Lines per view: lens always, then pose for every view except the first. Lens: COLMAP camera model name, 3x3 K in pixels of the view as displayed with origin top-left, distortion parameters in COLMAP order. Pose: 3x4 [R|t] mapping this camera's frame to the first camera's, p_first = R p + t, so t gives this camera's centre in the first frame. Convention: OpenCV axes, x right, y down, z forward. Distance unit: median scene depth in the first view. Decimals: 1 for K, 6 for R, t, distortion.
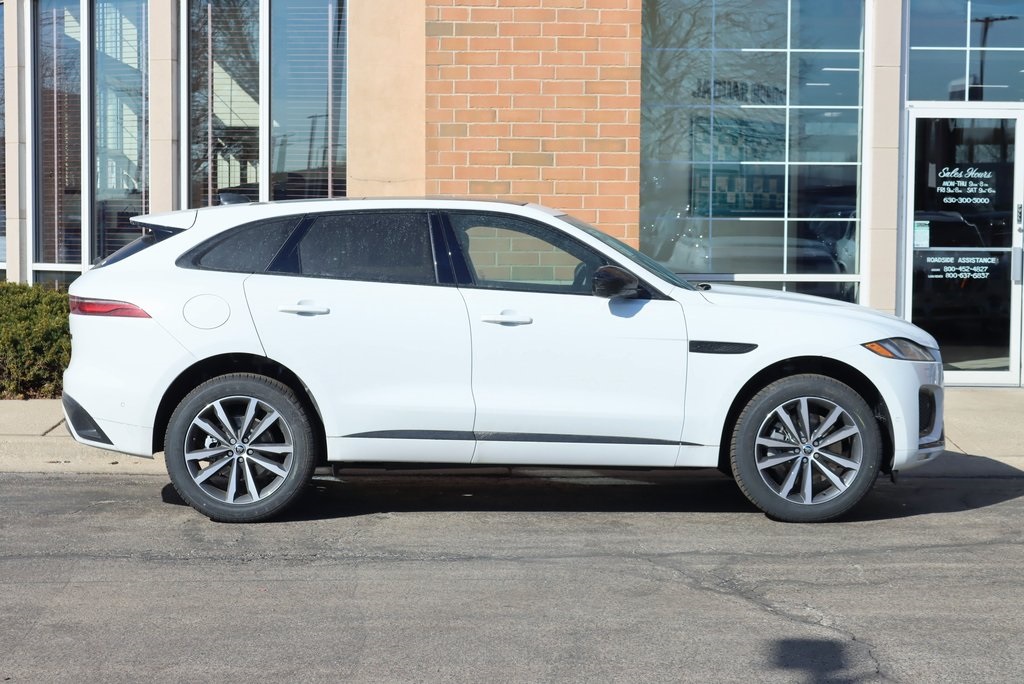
lens RADIAL K [[2005.5, 0, 512.0], [0, 2005.5, 342.0], [0, 0, 1]] dist [0.015381, -0.195077]
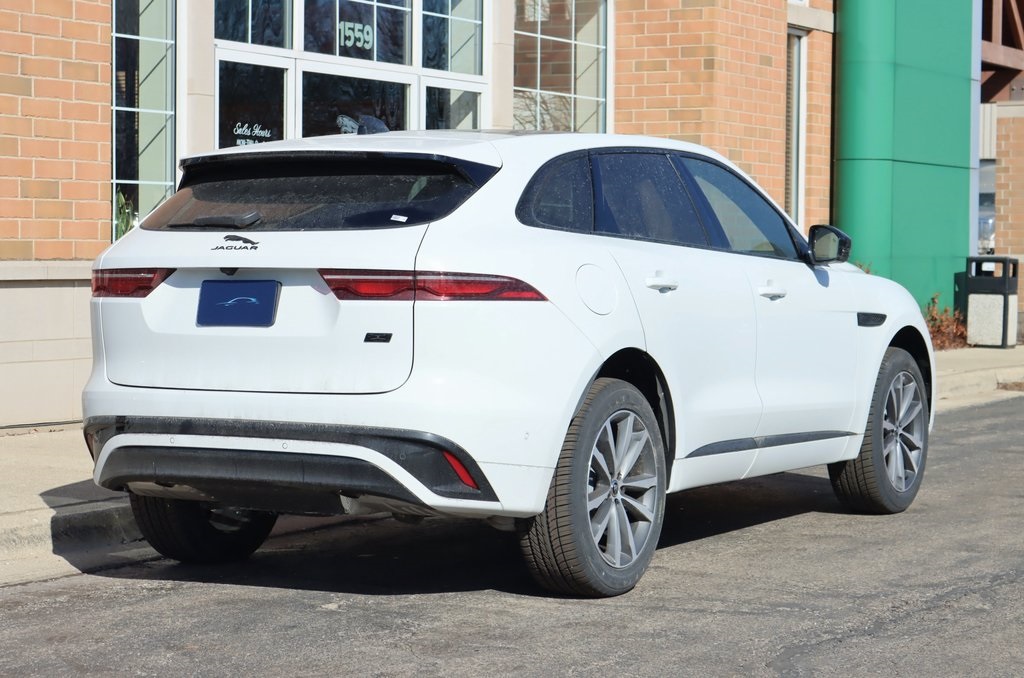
lens RADIAL K [[2359.6, 0, 512.0], [0, 2359.6, 339.0], [0, 0, 1]] dist [0.030609, -0.005874]
pose [[0.498181, -0.037459, 0.866263, -0.611596], [0.047422, 0.998748, 0.015916, -0.008738], [-0.865775, 0.033150, 0.499334, 0.448987]]
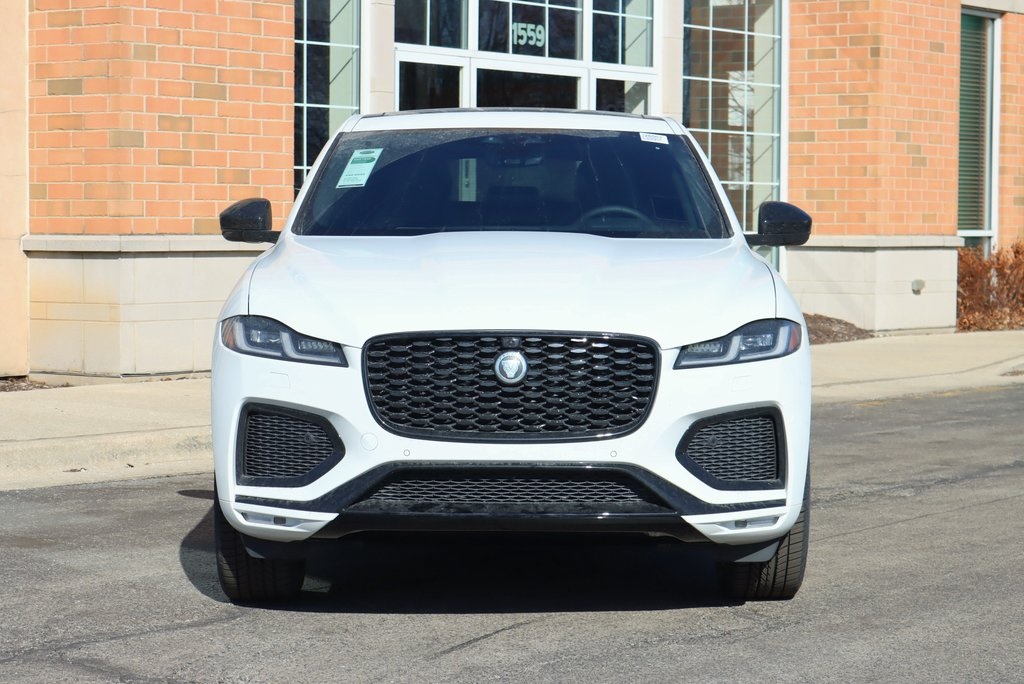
lens RADIAL K [[2662.6, 0, 512.0], [0, 2662.6, 342.0], [0, 0, 1]] dist [0.082995, -1.149179]
pose [[0.602267, -0.039105, 0.797336, -0.812425], [0.045225, 0.998867, 0.014828, 0.003298], [-0.797013, 0.027129, 0.603353, 0.225290]]
